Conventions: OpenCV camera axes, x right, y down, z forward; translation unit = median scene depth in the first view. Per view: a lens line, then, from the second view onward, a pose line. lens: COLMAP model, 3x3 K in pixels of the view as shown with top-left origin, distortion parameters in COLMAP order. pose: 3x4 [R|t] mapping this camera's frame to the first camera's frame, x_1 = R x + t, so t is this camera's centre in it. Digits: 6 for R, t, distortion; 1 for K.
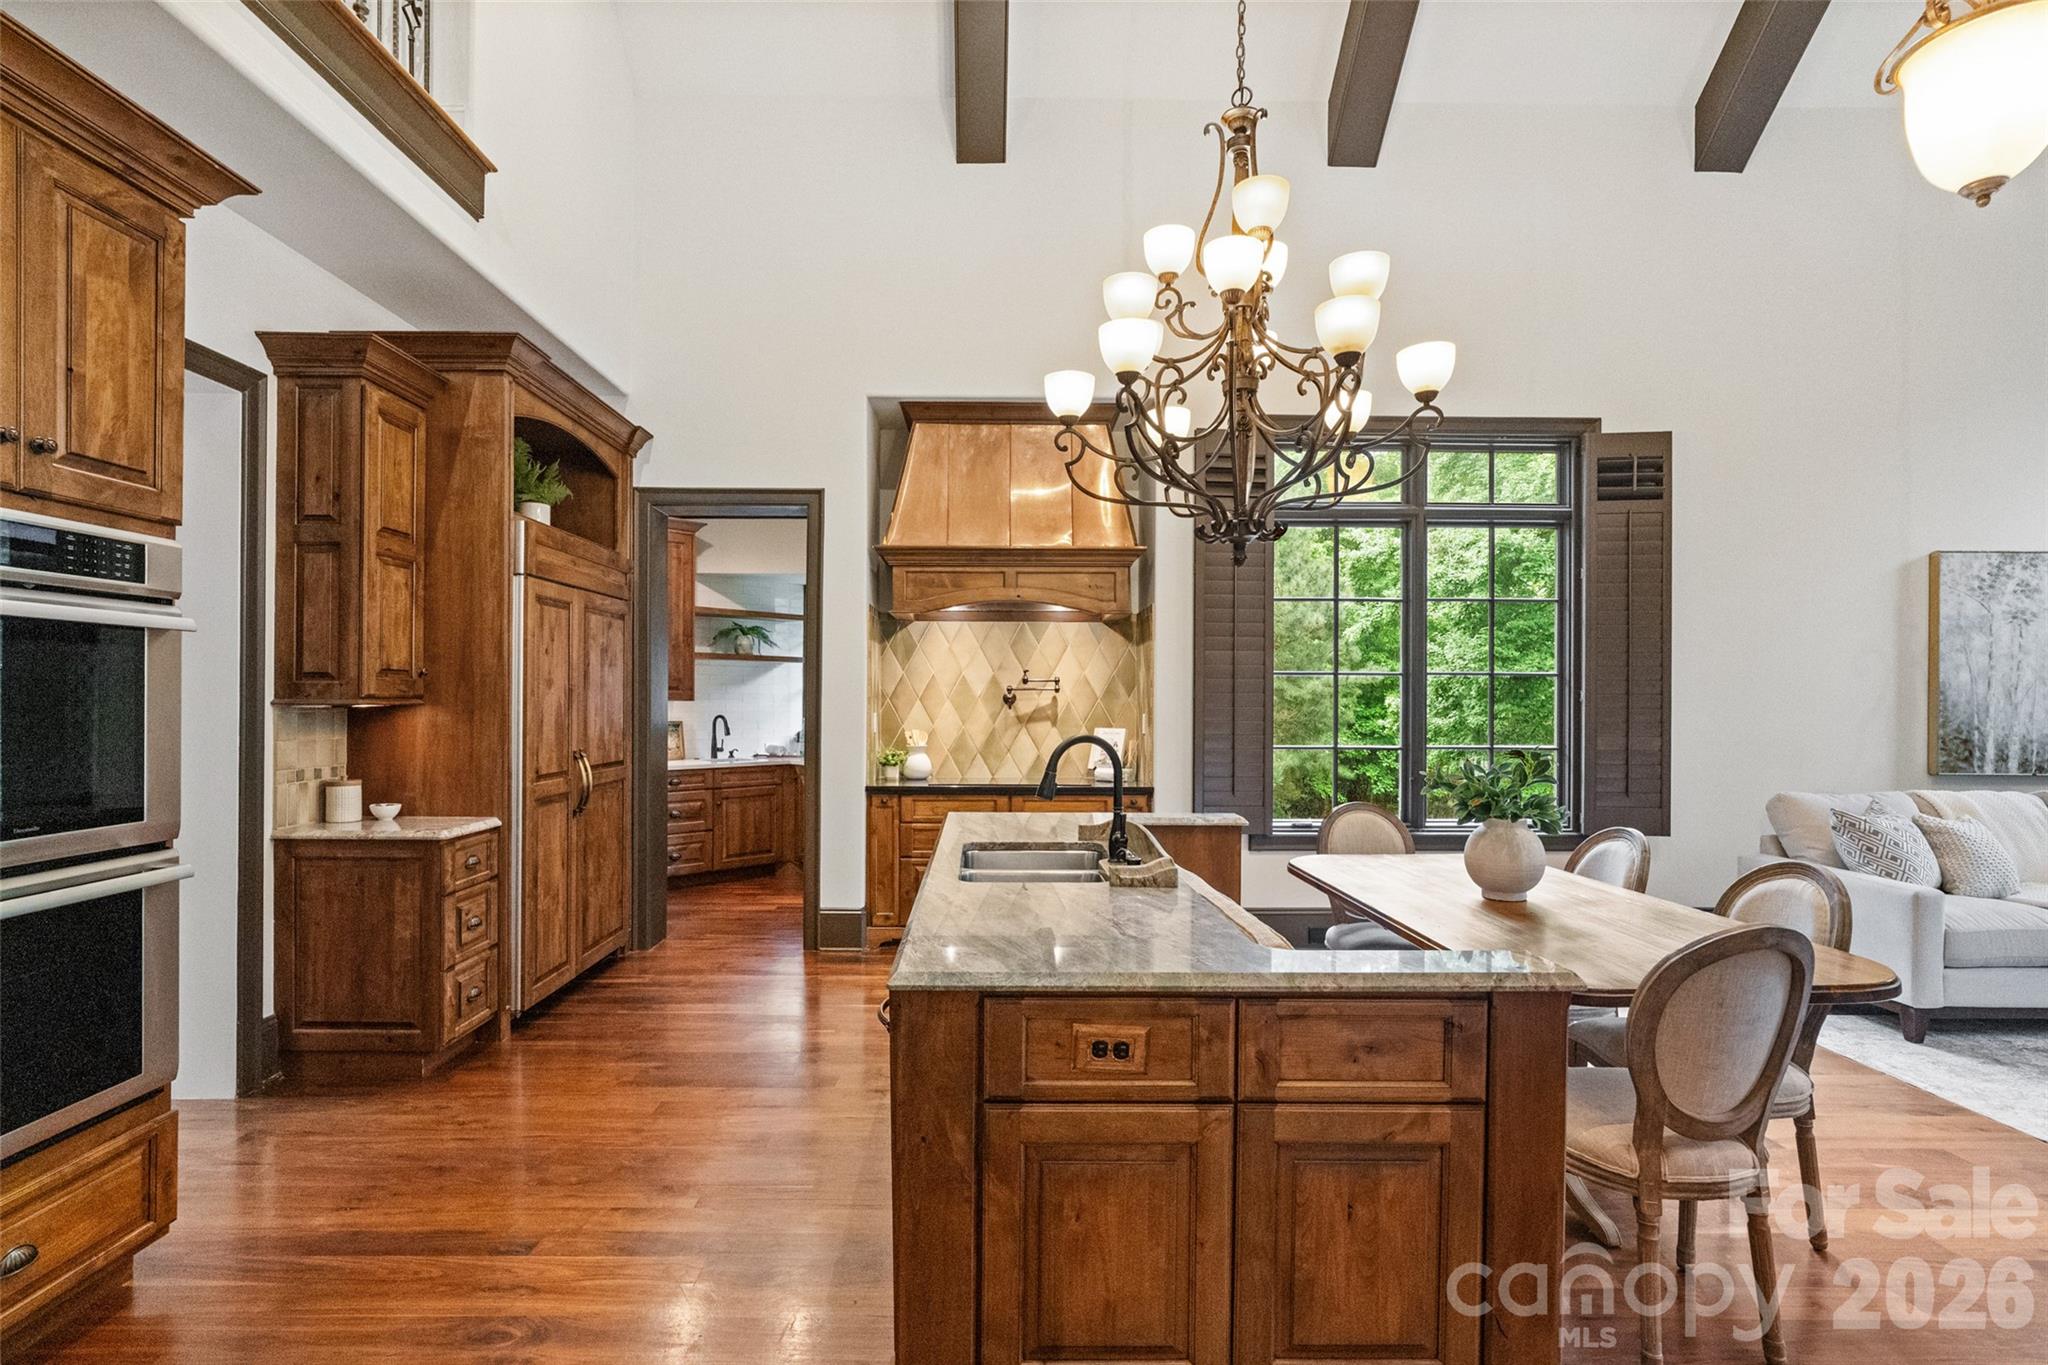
lens RADIAL K [[985.3, 0, 992.2], [0, 985.3, 695.0], [0, 0, 1]] dist [-0.018033, 0.009868]
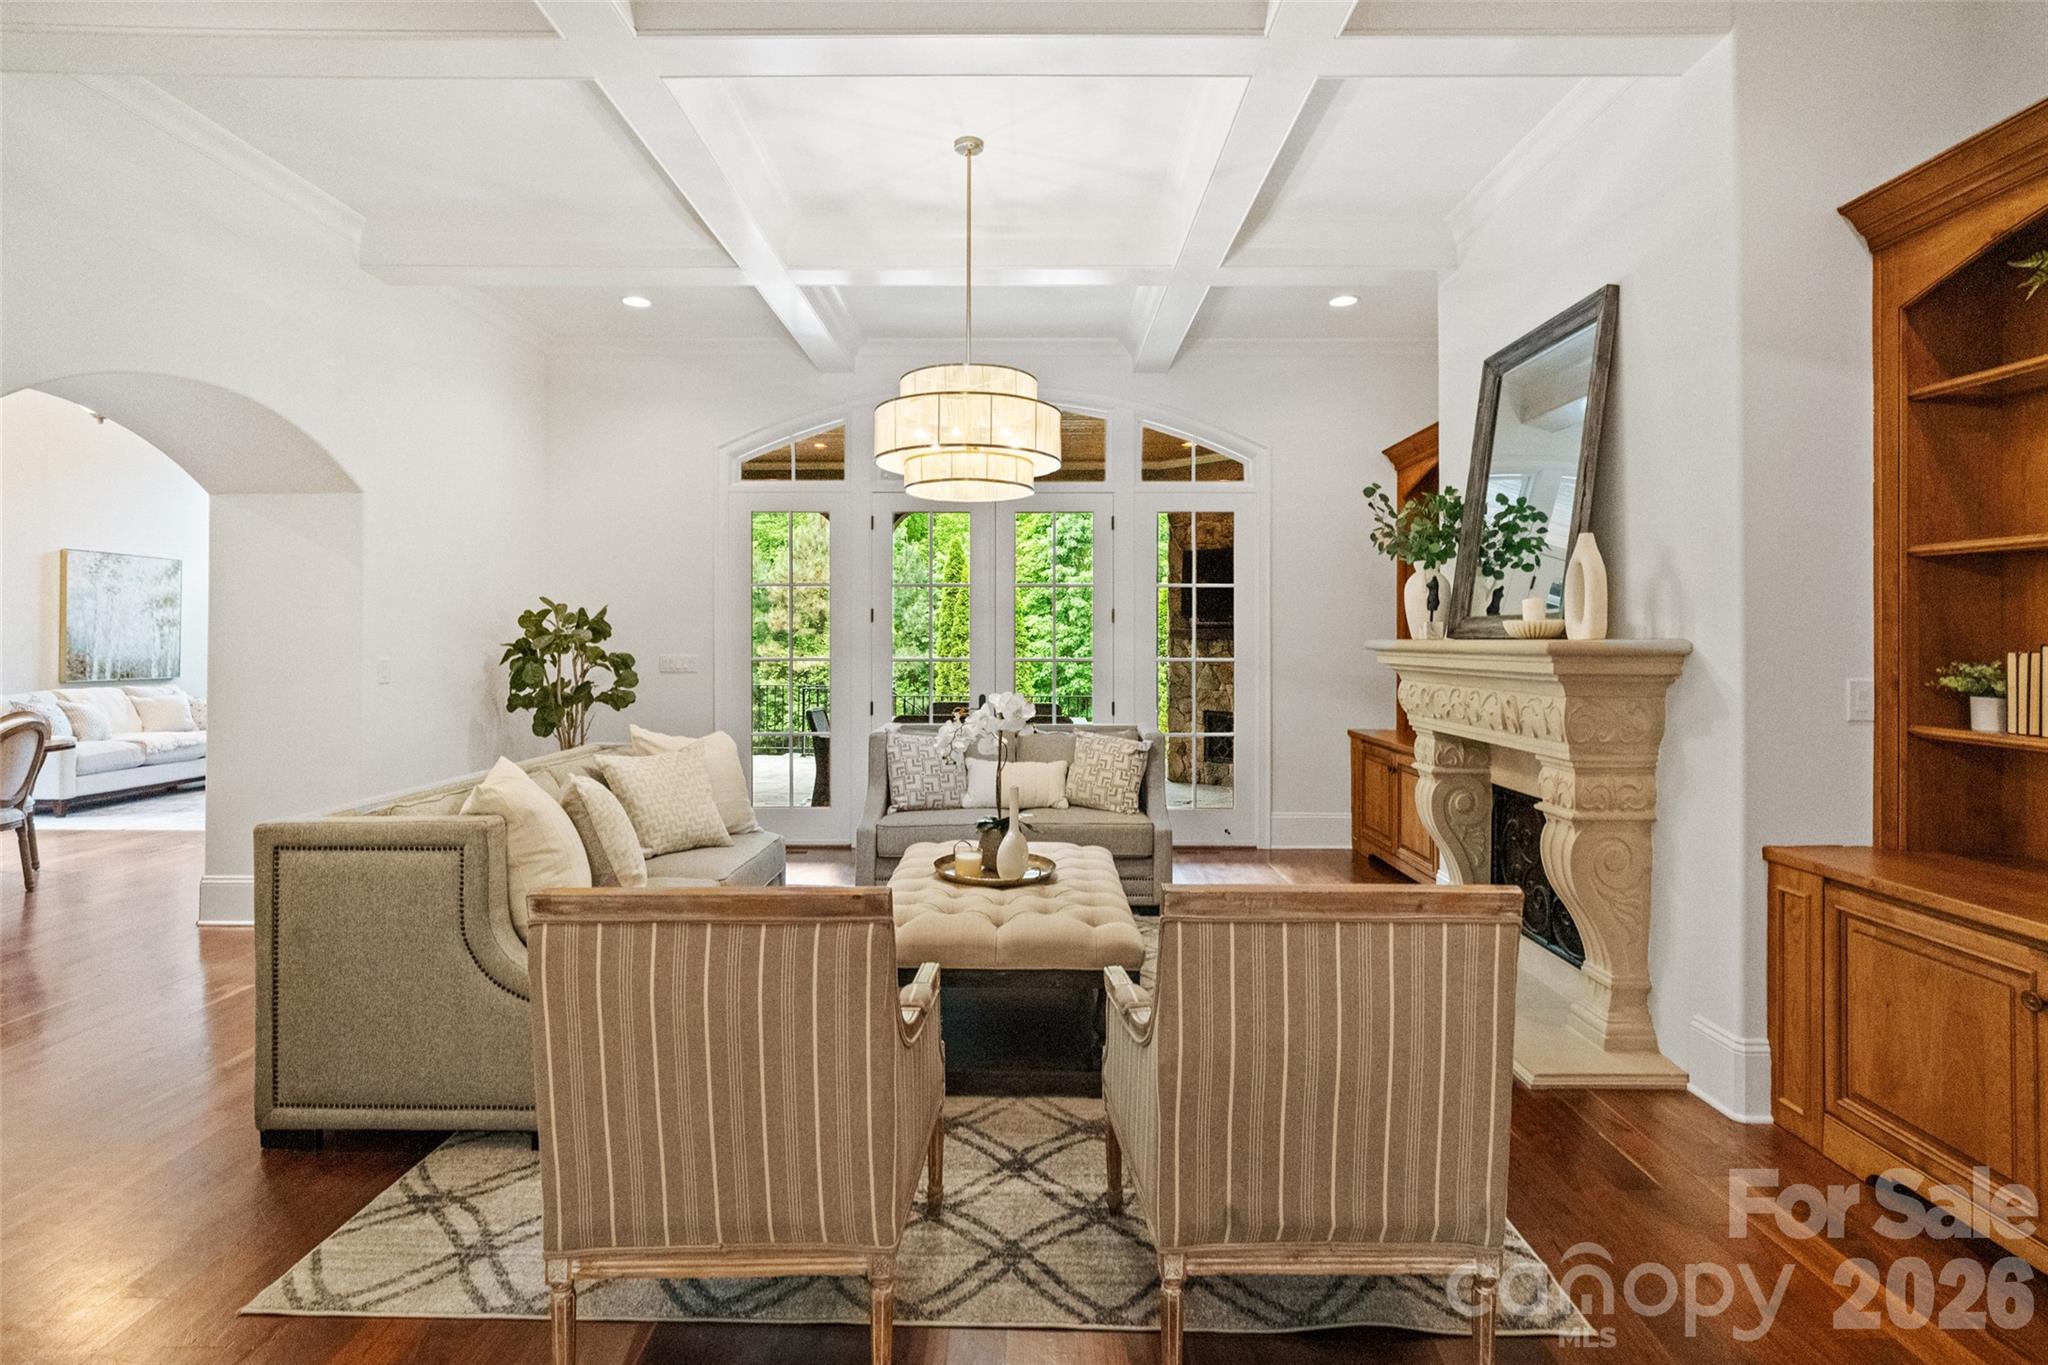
lens RADIAL K [[985.3, 0, 1030.6], [0, 985.3, 640.0], [0, 0, 1]] dist [-0.018033, 0.009868]
pose [[0.001478, -0.003907, 0.999991, -0.825658], [-0.005533, 0.999977, 0.003916, -0.007549], [-0.999984, -0.005539, 0.001457, -0.769187]]
